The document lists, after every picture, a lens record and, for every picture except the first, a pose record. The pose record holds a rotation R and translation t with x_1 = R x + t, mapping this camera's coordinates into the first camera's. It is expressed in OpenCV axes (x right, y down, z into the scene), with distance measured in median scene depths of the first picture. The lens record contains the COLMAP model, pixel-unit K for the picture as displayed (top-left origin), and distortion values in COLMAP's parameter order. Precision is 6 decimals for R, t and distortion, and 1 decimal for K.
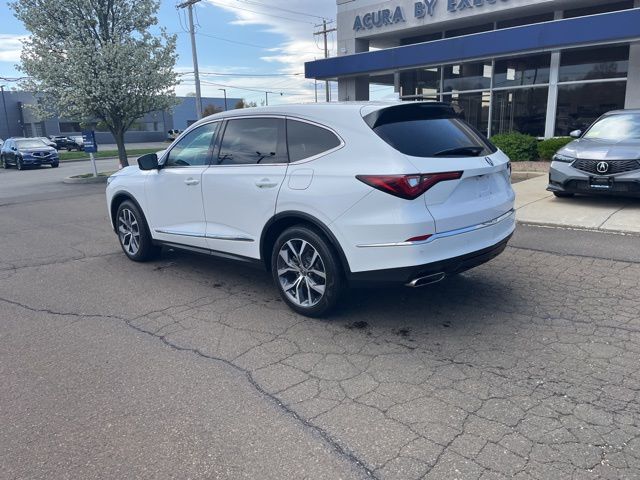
lens RADIAL K [[481.5, 0, 318.5], [0, 481.5, 245.0], [0, 0, 1]] dist [0.075620, -0.094923]
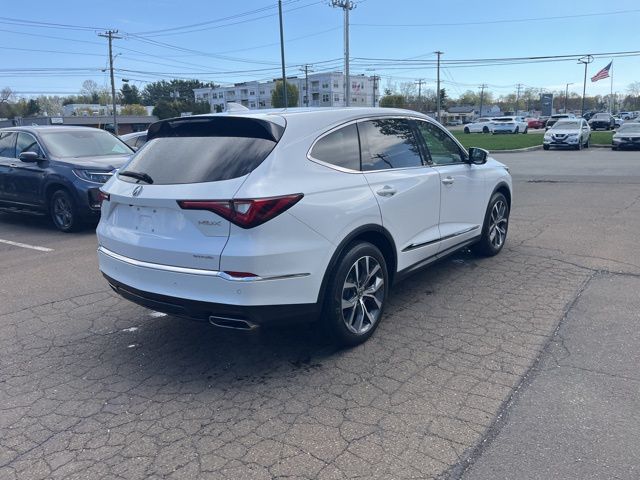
lens RADIAL K [[481.5, 0, 318.6], [0, 481.5, 234.7], [0, 0, 1]] dist [0.075620, -0.094923]
pose [[0.104537, 0.242999, -0.964377, 0.972839], [-0.196832, 0.955564, 0.219442, -0.277938], [0.974848, 0.166881, 0.147721, 0.955702]]
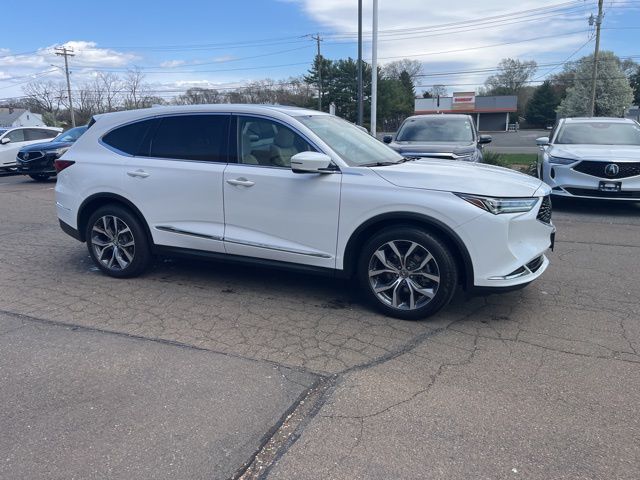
lens RADIAL K [[481.5, 0, 318.1], [0, 481.5, 232.3], [0, 0, 1]] dist [0.075620, -0.094923]
pose [[-0.933882, 0.115537, -0.338401, 0.208687], [-0.042587, 0.903689, 0.426065, -0.528054], [0.355035, 0.412306, -0.839019, 2.194060]]
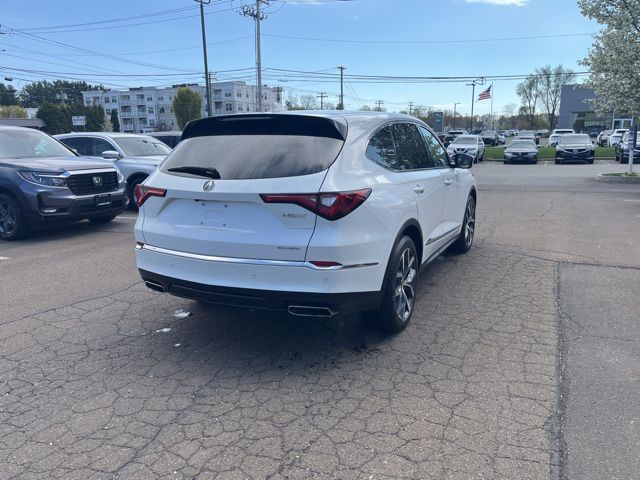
lens RADIAL K [[481.5, 0, 317.7], [0, 481.5, 244.0], [0, 0, 1]] dist [0.075620, -0.094923]
pose [[0.298684, 0.235984, -0.924716, 0.970851], [-0.218688, 0.960088, 0.174374, -0.211217], [0.928958, 0.150141, 0.338370, 0.724685]]
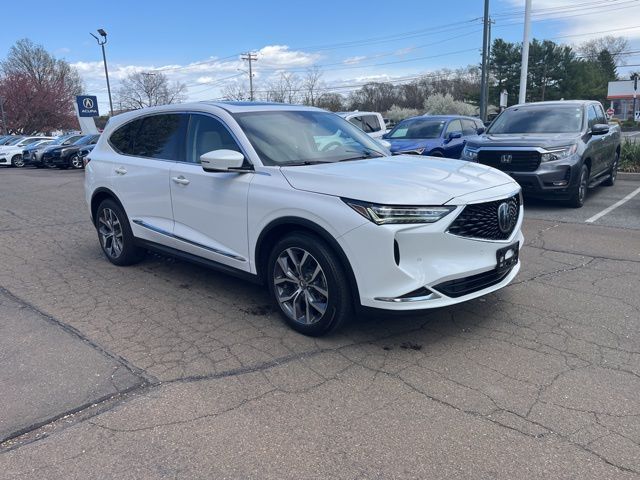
lens RADIAL K [[481.5, 0, 318.8], [0, 481.5, 241.2], [0, 0, 1]] dist [0.075620, -0.094923]
pose [[-0.997735, 0.067259, 0.000408, -0.228728], [0.060245, 0.890958, 0.450071, -0.515243], [0.029908, 0.449077, -0.892992, 2.223428]]
